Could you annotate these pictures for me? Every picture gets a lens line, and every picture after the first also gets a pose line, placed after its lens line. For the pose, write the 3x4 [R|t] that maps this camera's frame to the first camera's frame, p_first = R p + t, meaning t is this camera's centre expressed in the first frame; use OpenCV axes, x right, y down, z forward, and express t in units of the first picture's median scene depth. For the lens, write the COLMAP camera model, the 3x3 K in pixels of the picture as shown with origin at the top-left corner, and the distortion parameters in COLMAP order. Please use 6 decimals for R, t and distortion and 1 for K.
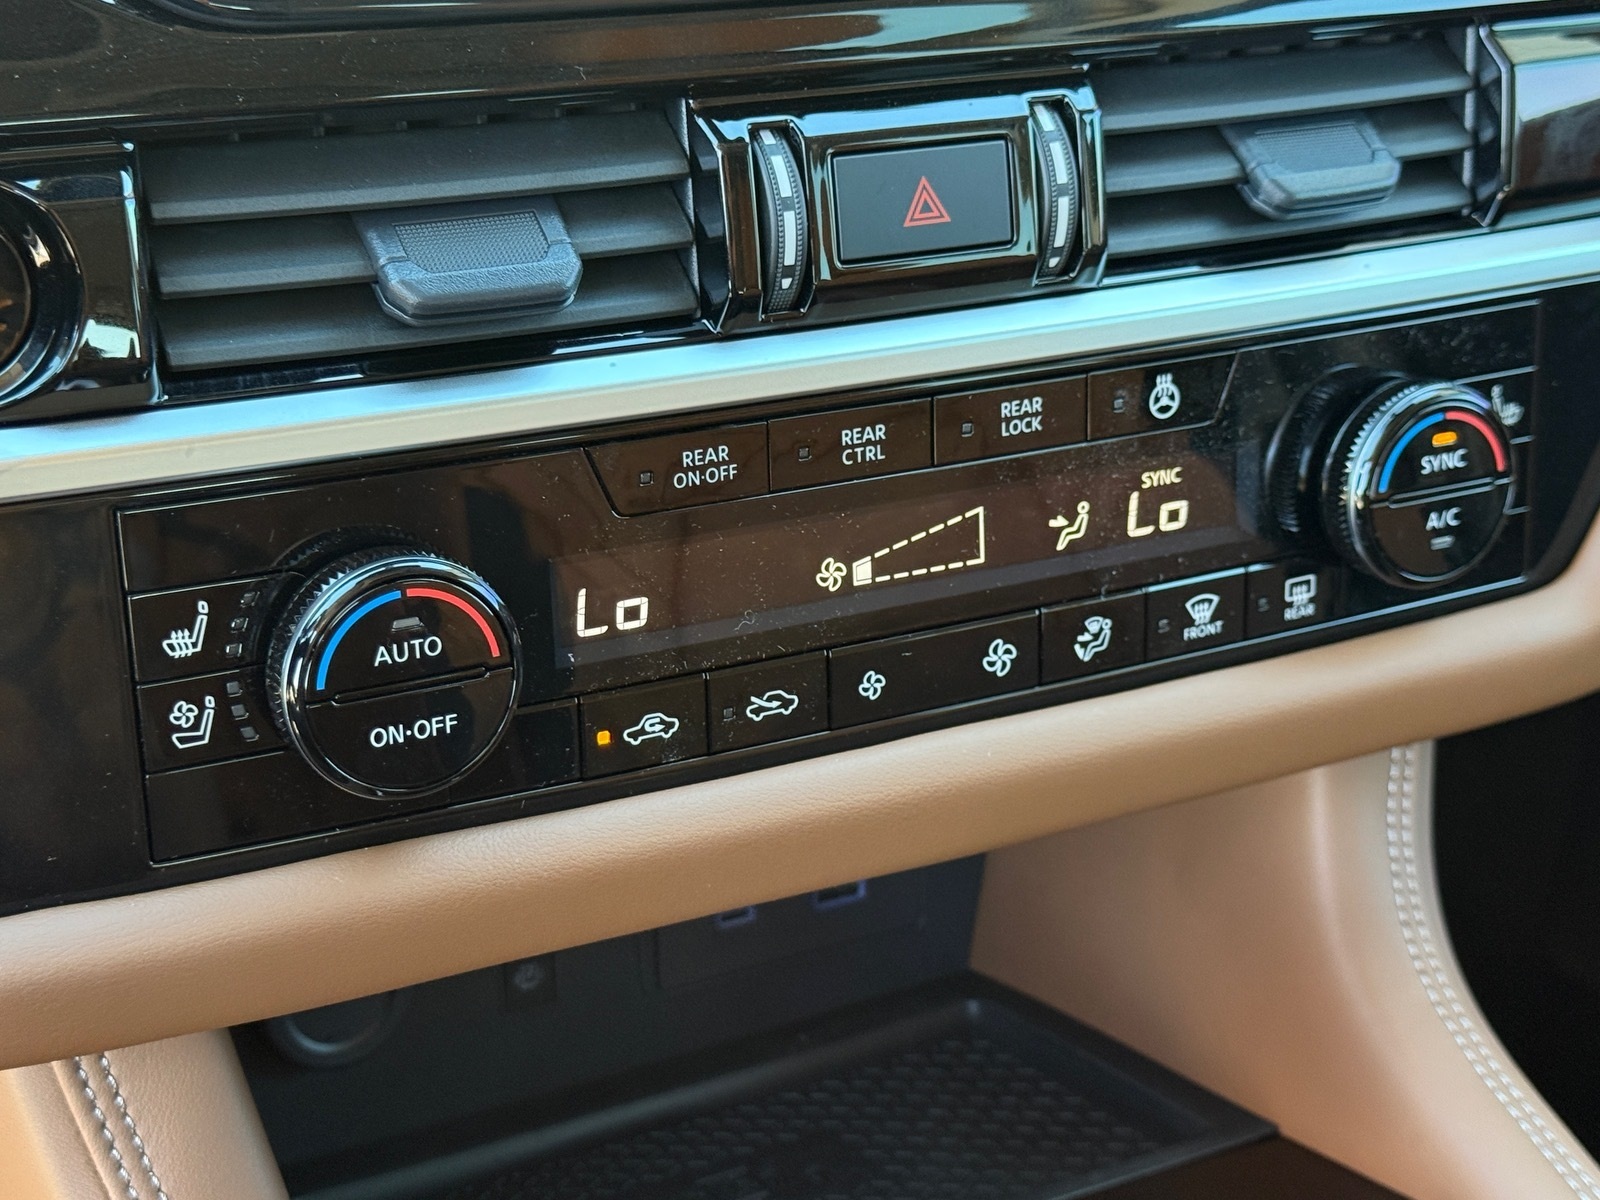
lens RADIAL K [[2338.1, 0, 800.0], [0, 2338.1, 600.0], [0, 0, 1]] dist [-0.031205, -0.019025]
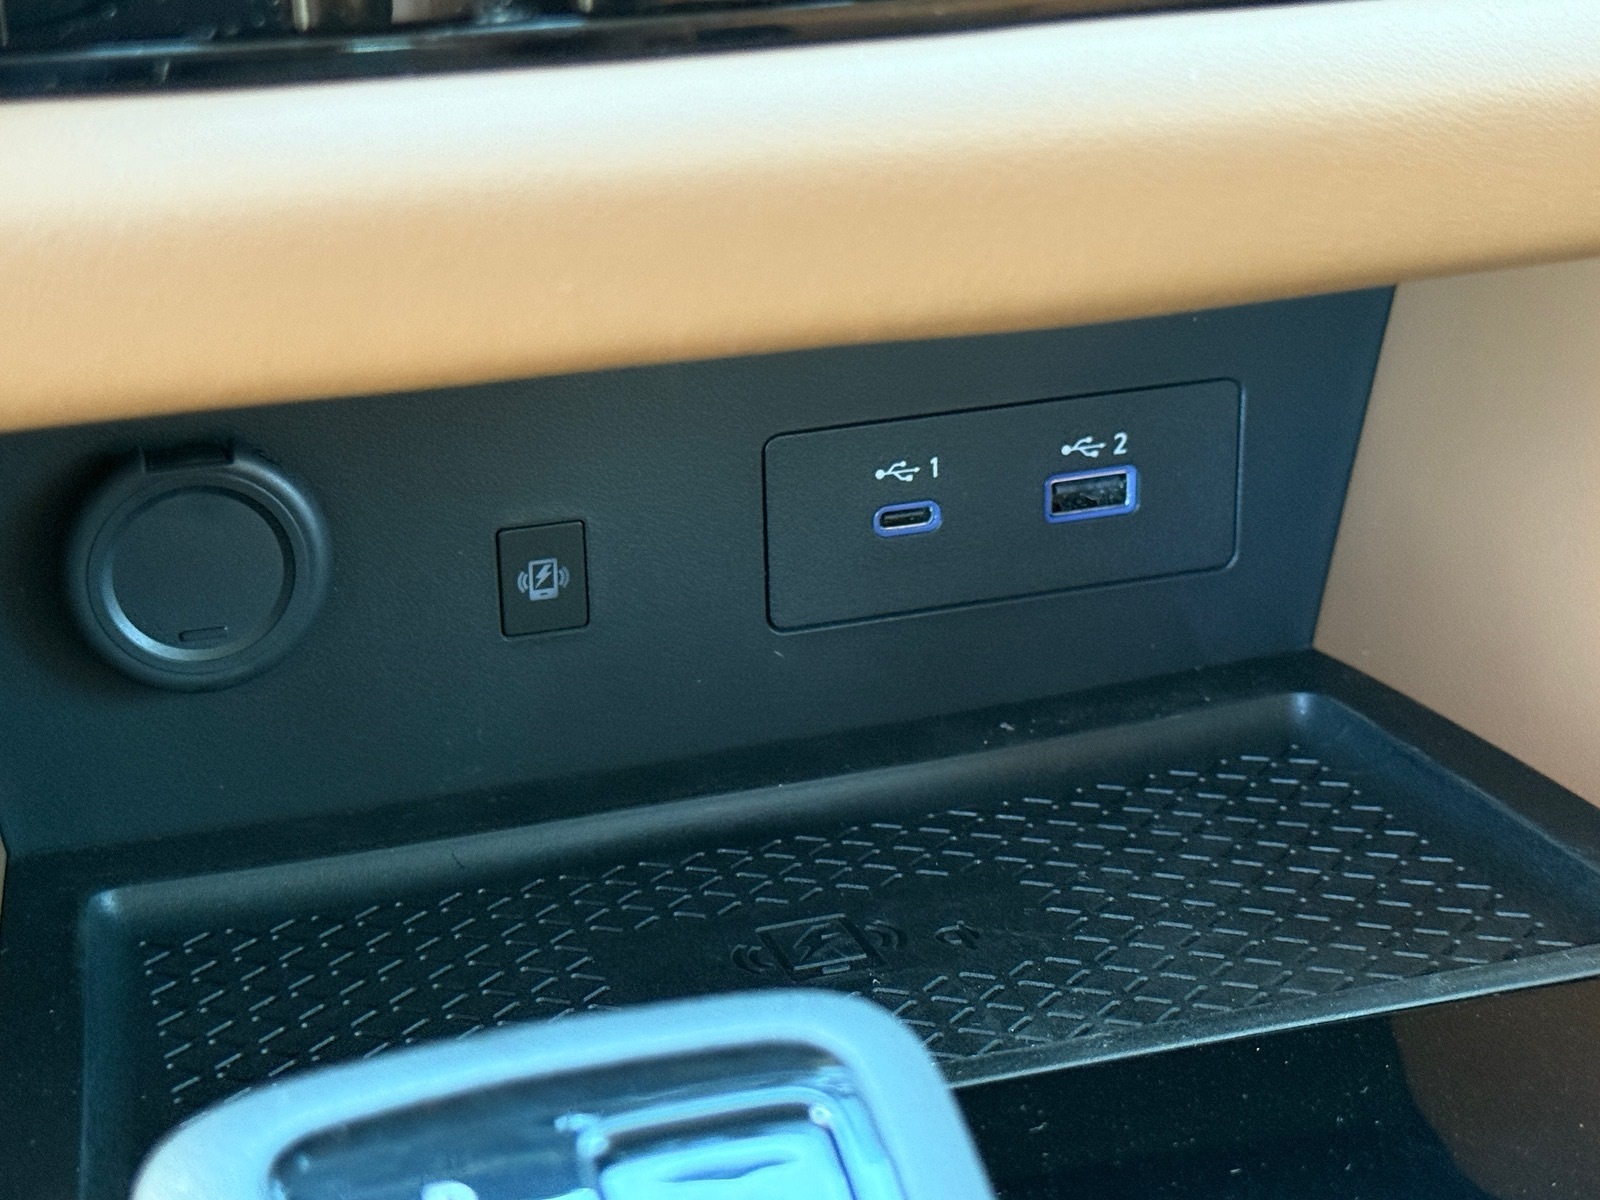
lens RADIAL K [[2862.7, 0, 800.0], [0, 2862.7, 600.0], [0, 0, 1]] dist [0.051663, 0.098363]
pose [[0.980592, 0.079713, -0.179124, 0.087584], [-0.061504, 0.992567, 0.105012, 0.090082], [0.186164, -0.091957, 0.978206, 0.301673]]
